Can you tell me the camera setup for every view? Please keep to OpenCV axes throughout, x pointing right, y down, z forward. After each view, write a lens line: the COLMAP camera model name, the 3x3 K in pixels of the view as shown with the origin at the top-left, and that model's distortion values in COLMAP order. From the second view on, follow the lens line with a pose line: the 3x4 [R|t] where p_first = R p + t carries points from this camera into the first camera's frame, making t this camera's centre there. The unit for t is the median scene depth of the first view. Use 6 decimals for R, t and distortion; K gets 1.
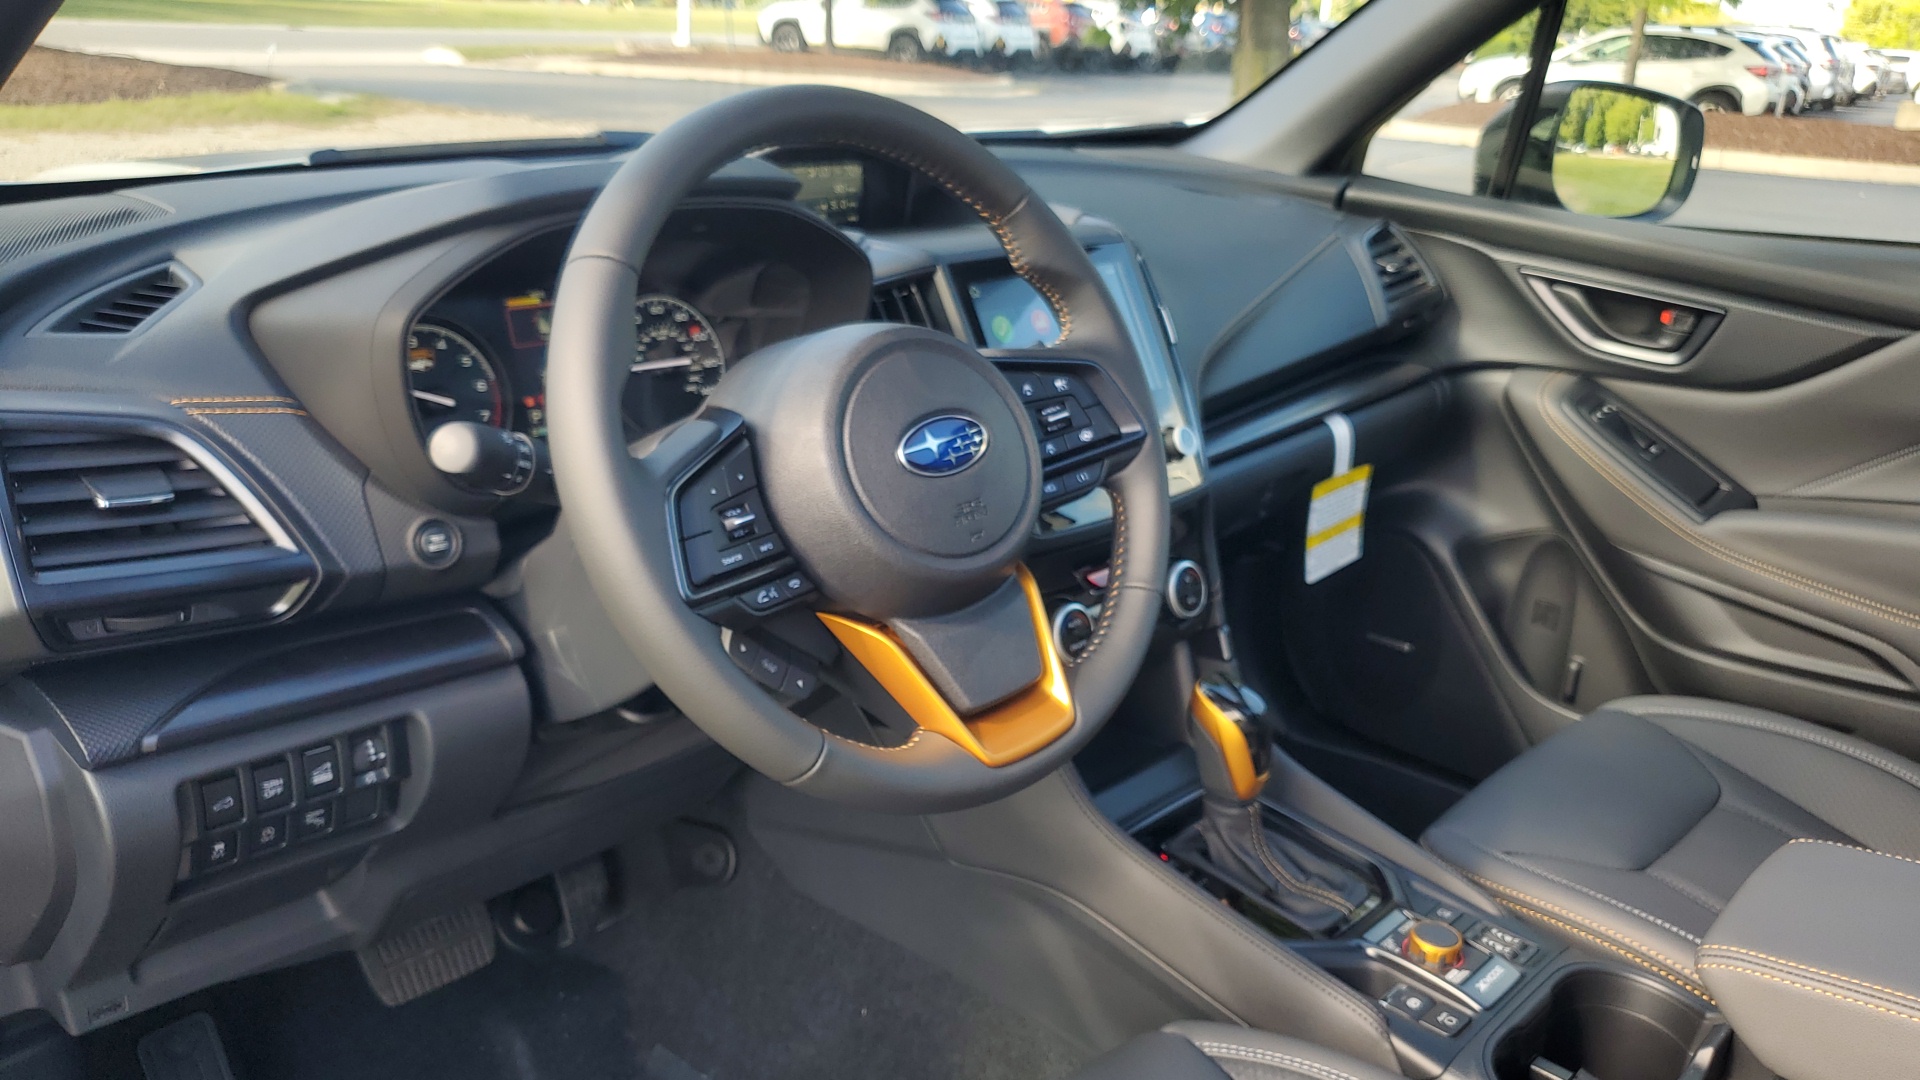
lens RADIAL K [[1513.5, 0, 960.0], [0, 1513.5, 540.0], [0, 0, 1]] dist [-0.118157, 0.163589]
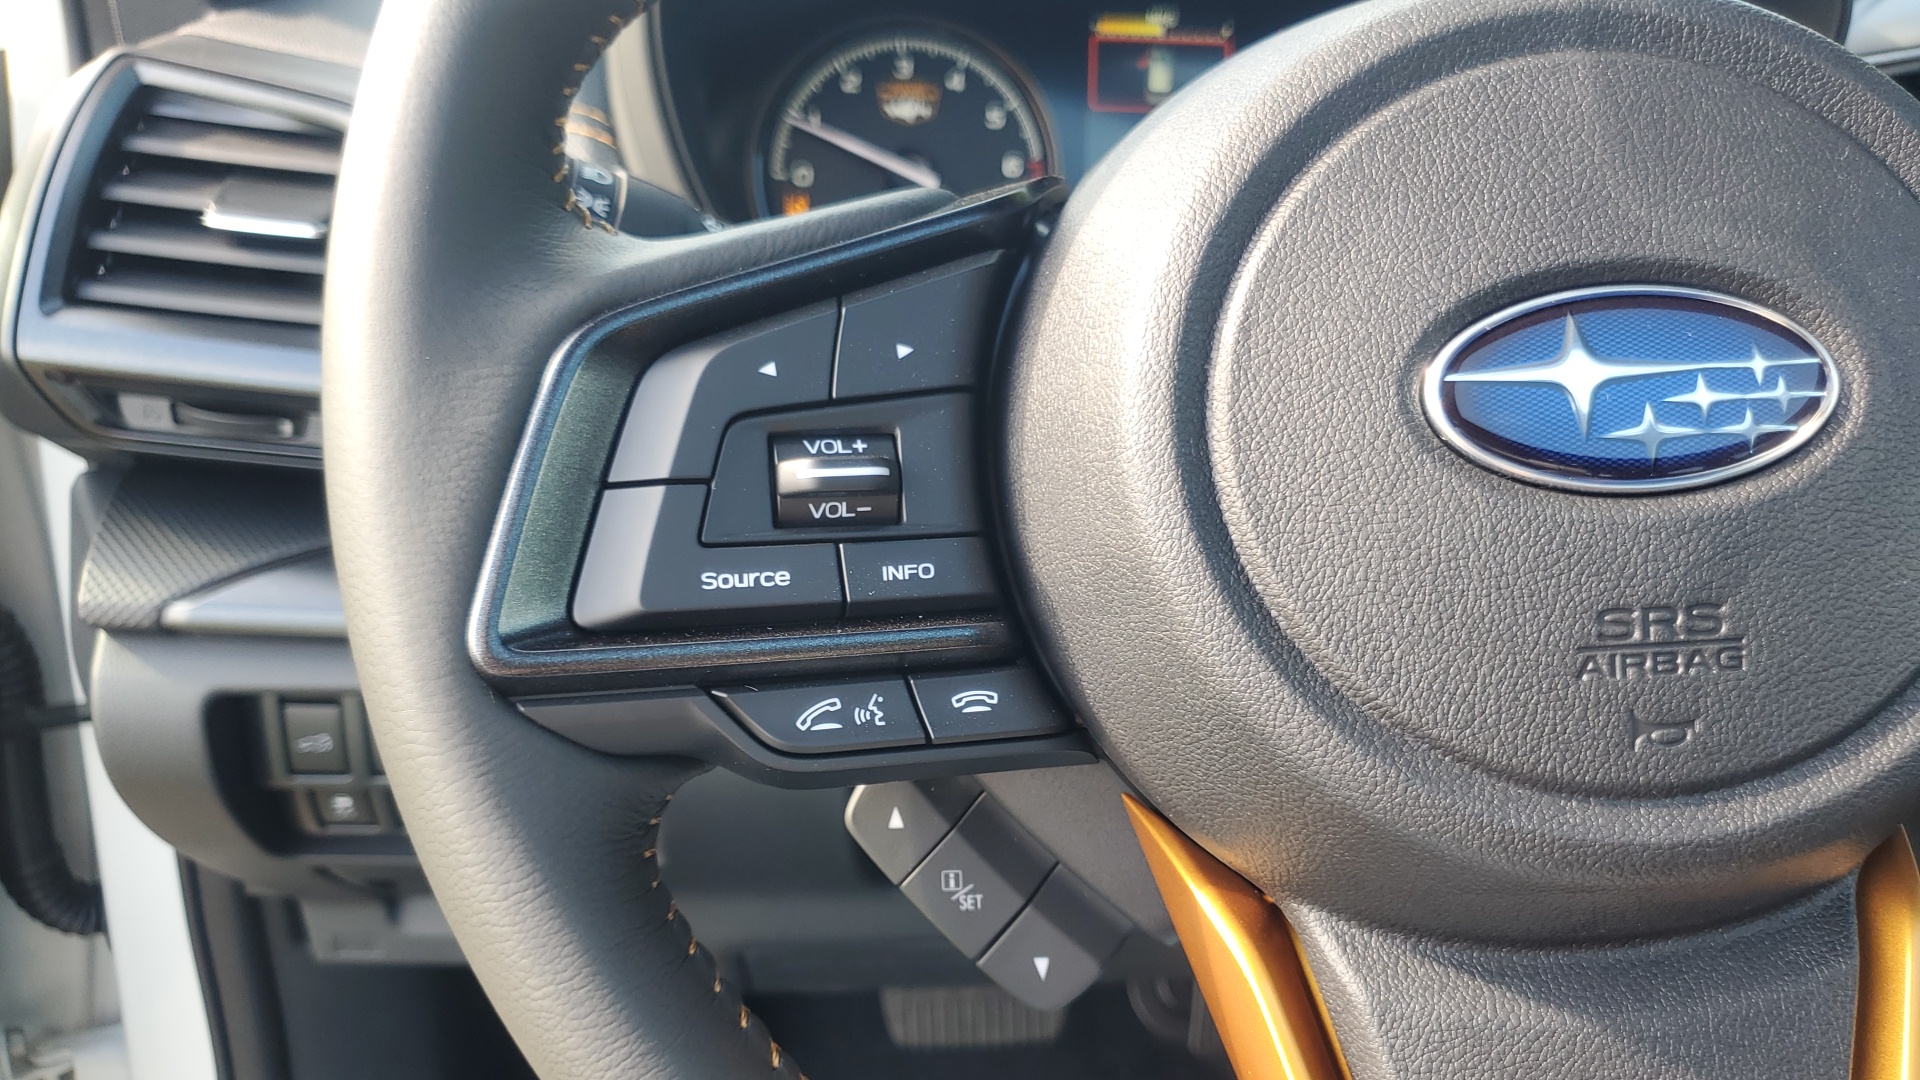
lens RADIAL K [[1527.2, 0, 971.8], [0, 1527.2, 538.7], [0, 0, 1]] dist [0.006441, -0.004103]
pose [[0.743126, 0.248918, -0.621131, 0.075188], [-0.221120, 0.967440, 0.123152, -0.039879], [0.631562, 0.045827, 0.773970, 0.643210]]
